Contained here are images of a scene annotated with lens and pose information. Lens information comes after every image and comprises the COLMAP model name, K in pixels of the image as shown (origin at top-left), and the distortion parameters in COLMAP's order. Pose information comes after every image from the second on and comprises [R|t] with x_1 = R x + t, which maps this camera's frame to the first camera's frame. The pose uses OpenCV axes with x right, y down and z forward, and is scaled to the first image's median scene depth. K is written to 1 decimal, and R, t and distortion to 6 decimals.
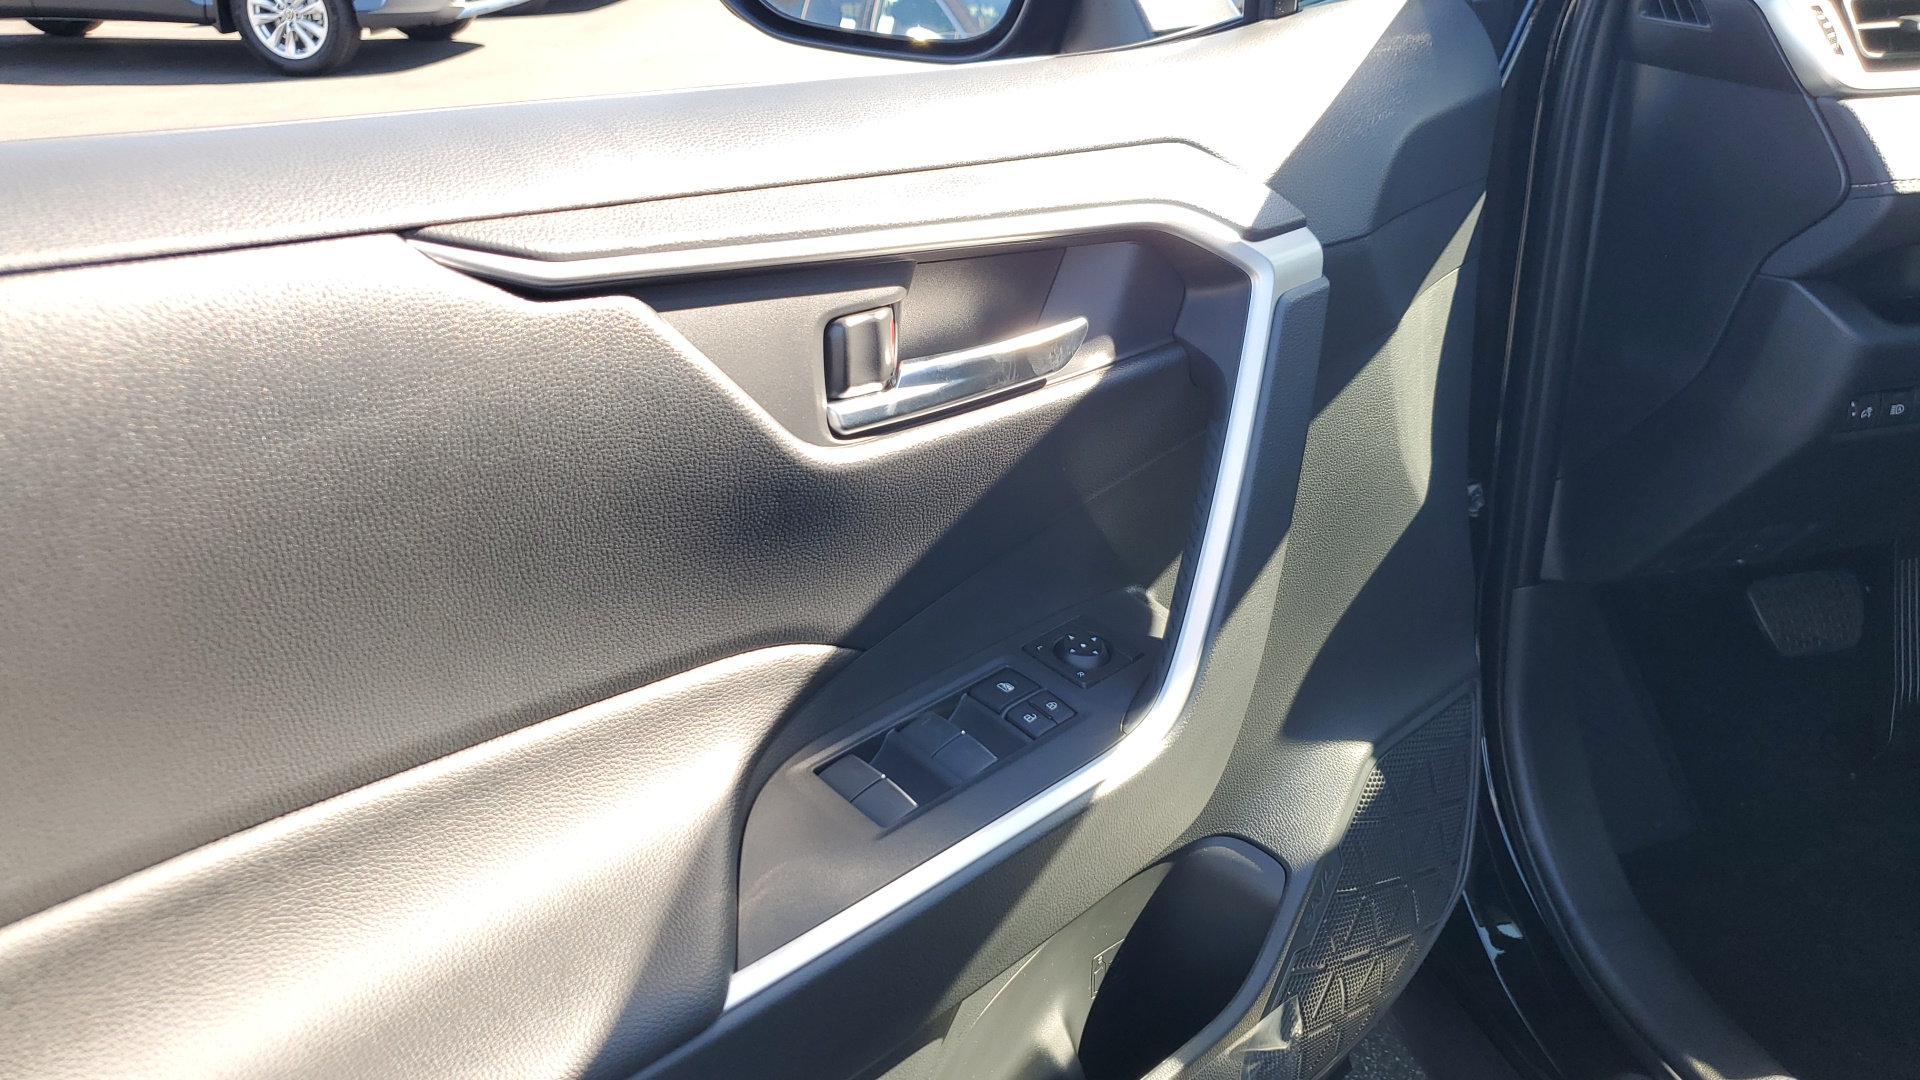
lens RADIAL K [[1529.9, 0, 962.2], [0, 1529.9, 529.4], [0, 0, 1]] dist [0.004227, 0.005164]
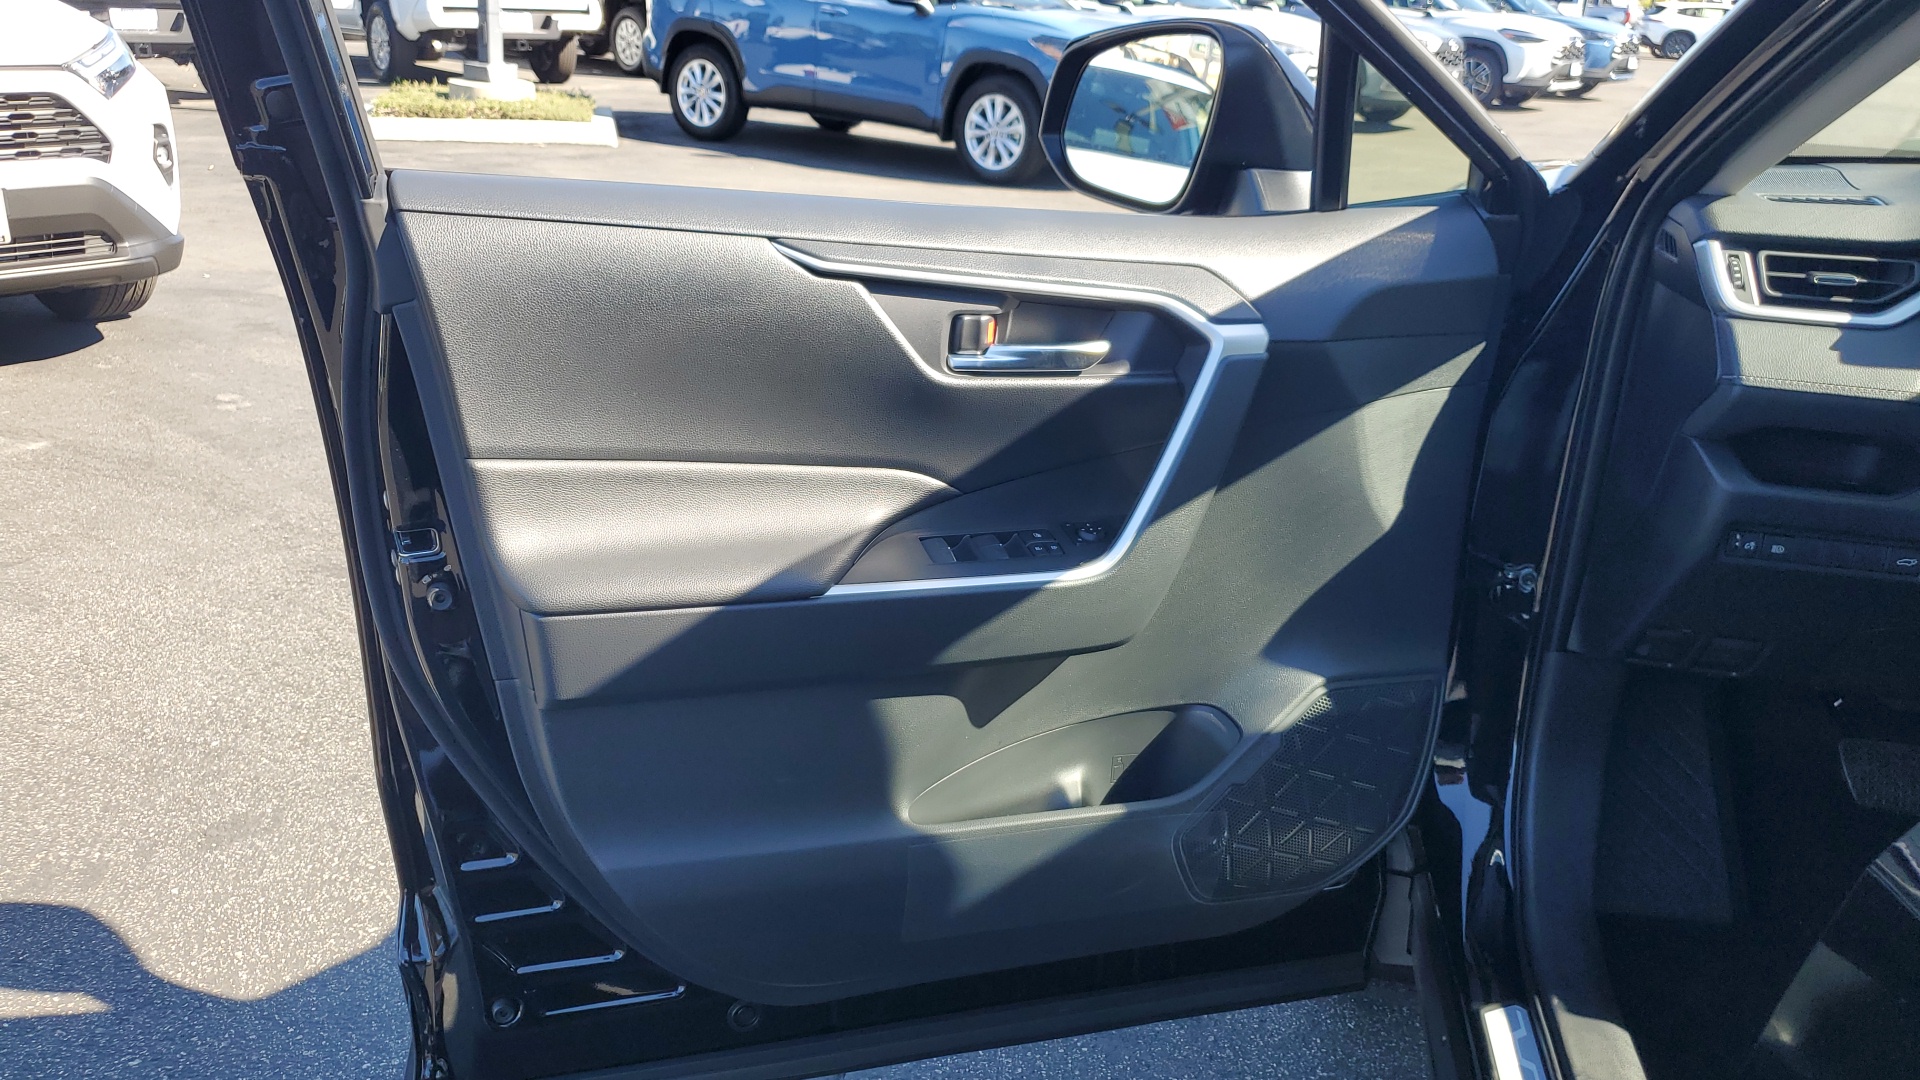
lens RADIAL K [[1427.0, 0, 942.3], [0, 1427.0, 549.8], [0, 0, 1]] dist [0.010482, 0.003439]
pose [[0.901184, 0.220709, -0.373035, 0.593561], [-0.242954, 0.969950, -0.013055, 0.176616], [0.358943, 0.102395, 0.927726, -0.679657]]
